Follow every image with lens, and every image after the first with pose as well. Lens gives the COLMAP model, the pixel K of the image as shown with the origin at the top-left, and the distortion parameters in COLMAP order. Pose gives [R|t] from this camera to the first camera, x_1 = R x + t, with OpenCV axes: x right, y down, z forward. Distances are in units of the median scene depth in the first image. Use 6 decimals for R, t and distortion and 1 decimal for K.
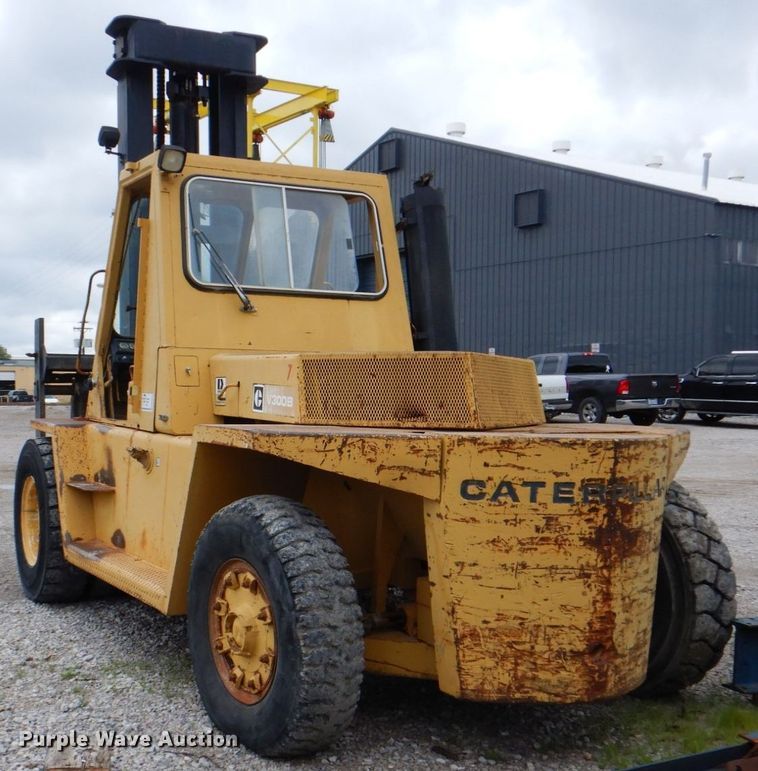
lens RADIAL K [[1153.9, 0, 379.0], [0, 1153.9, 385.5], [0, 0, 1]] dist [0.039621, 0.098888]
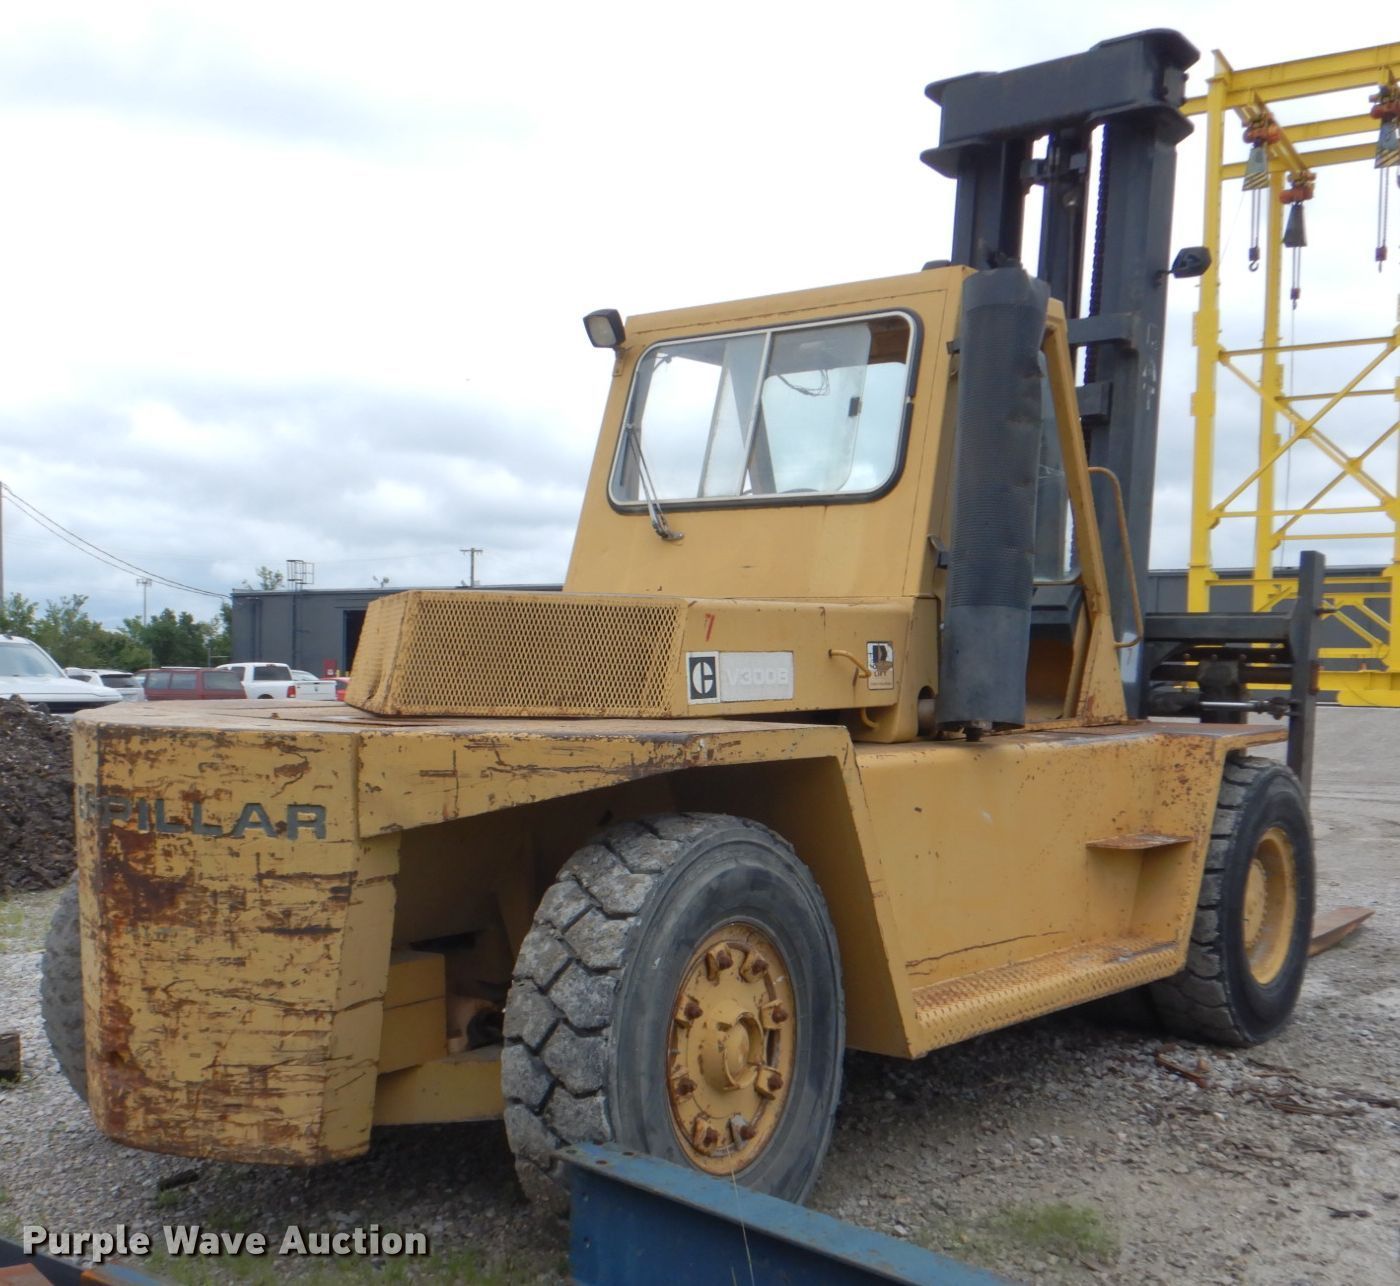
lens RADIAL K [[1864.8, 0, 700.0], [0, 1864.8, 643.0], [0, 0, 1]] dist [0.001924, 0.005624]
pose [[0.338437, -0.015020, -0.940869, 1.234825], [-0.009785, 0.999762, -0.019480, 0.019016], [0.940938, 0.015799, 0.338210, 0.942077]]
